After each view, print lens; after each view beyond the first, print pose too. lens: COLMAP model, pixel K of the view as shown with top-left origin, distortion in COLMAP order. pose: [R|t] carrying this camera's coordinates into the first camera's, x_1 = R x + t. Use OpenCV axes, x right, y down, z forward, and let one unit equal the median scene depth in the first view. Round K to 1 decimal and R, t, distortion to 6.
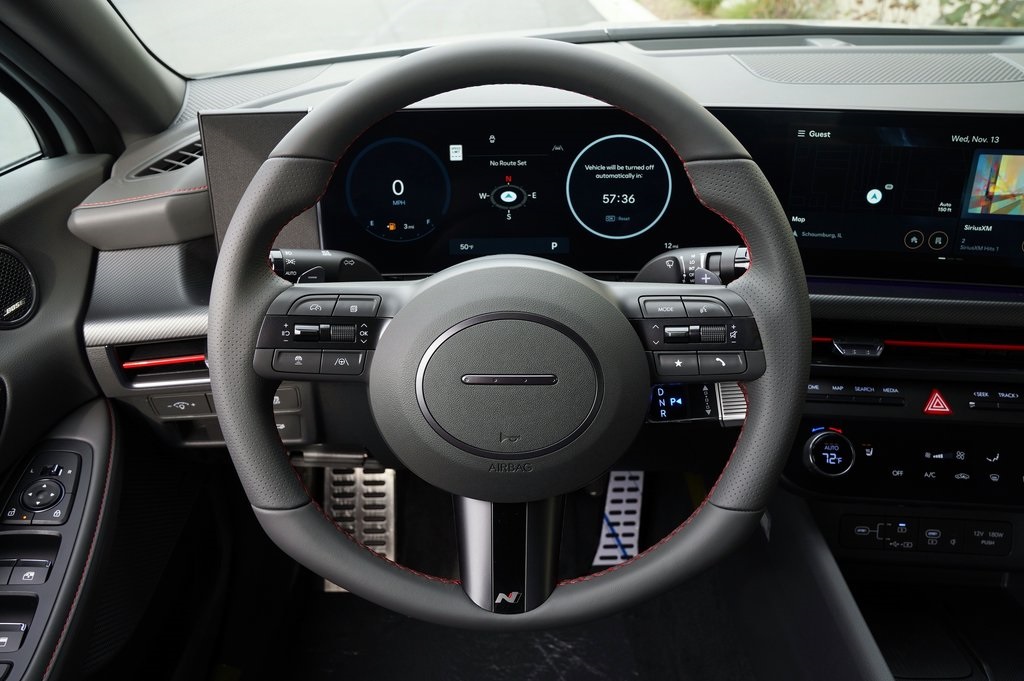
lens RADIAL K [[804.0, 0, 512.8], [0, 804.0, 337.3], [0, 0, 1]] dist [-0.089260, 0.092245]
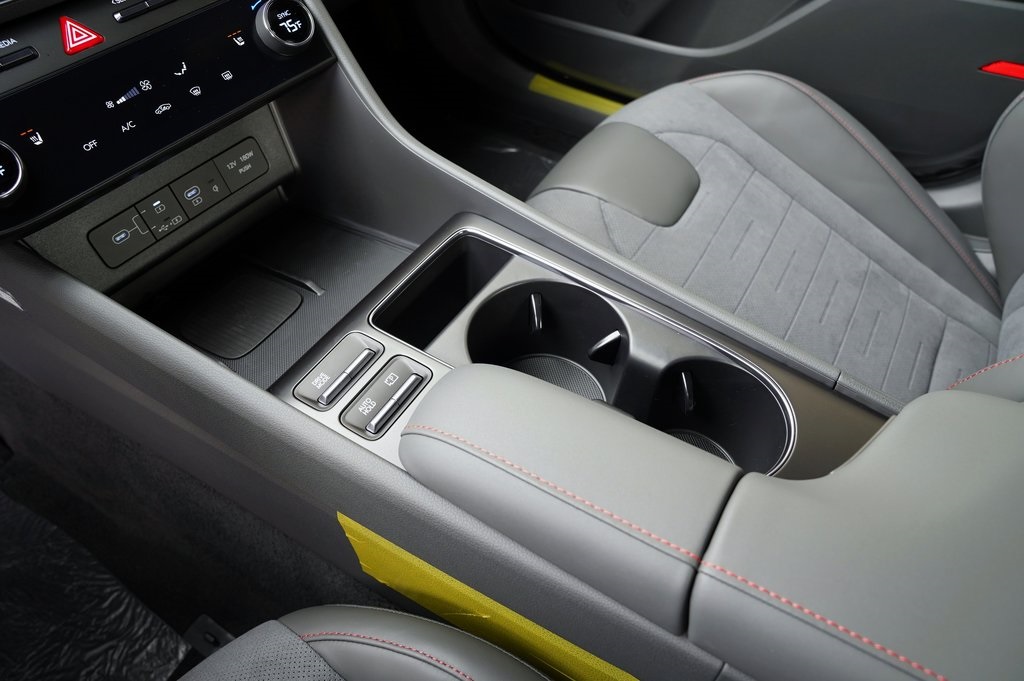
lens RADIAL K [[709.9, 0, 515.2], [0, 709.9, 334.3], [0, 0, 1]] dist [-0.129027, 0.088362]
pose [[0.526339, -0.636727, 0.563512, 0.222749], [0.382986, 0.769239, 0.511462, 0.132970], [-0.759137, -0.053385, 0.648738, 0.272469]]
